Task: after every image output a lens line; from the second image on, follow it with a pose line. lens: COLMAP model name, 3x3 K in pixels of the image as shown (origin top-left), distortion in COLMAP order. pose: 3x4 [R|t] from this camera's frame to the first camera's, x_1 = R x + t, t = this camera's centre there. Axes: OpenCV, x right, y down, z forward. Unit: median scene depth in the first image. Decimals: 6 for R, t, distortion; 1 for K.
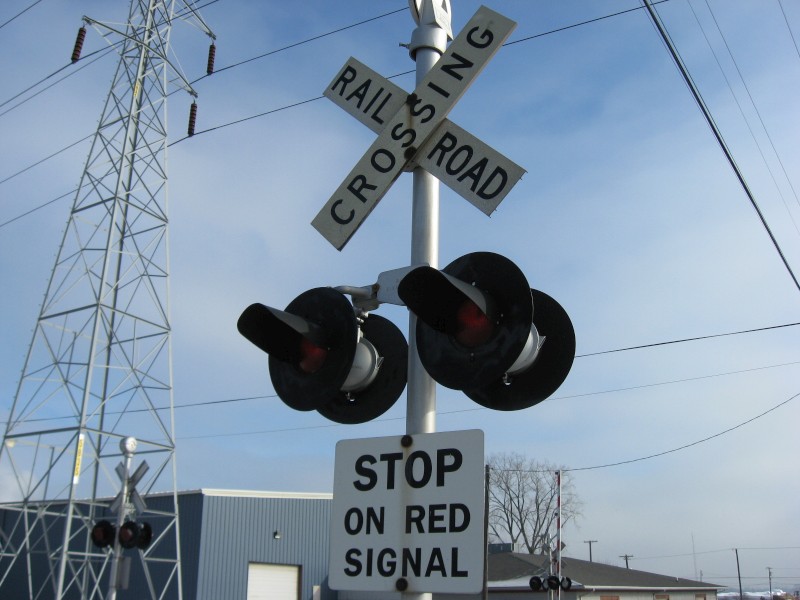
lens RADIAL K [[824.0, 0, 403.5], [0, 824.0, 307.8], [0, 0, 1]] dist [-0.111561, 0.000000]
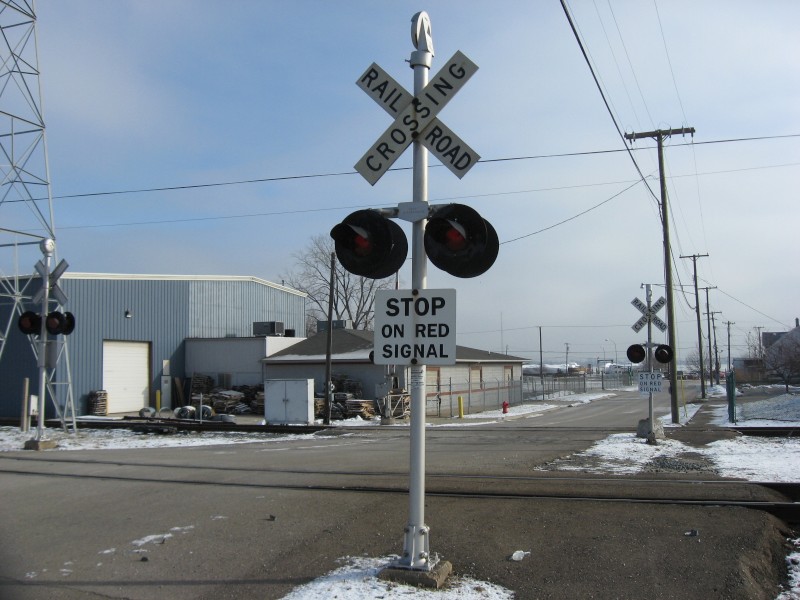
lens RADIAL K [[824.0, 0, 400.8], [0, 824.0, 302.1], [0, 0, 1]] dist [-0.111561, 0.000000]
pose [[0.977388, -0.001009, 0.211450, -0.403418], [-0.053880, 0.965792, 0.253657, -0.286711], [-0.204473, -0.259314, 0.943900, -0.798475]]
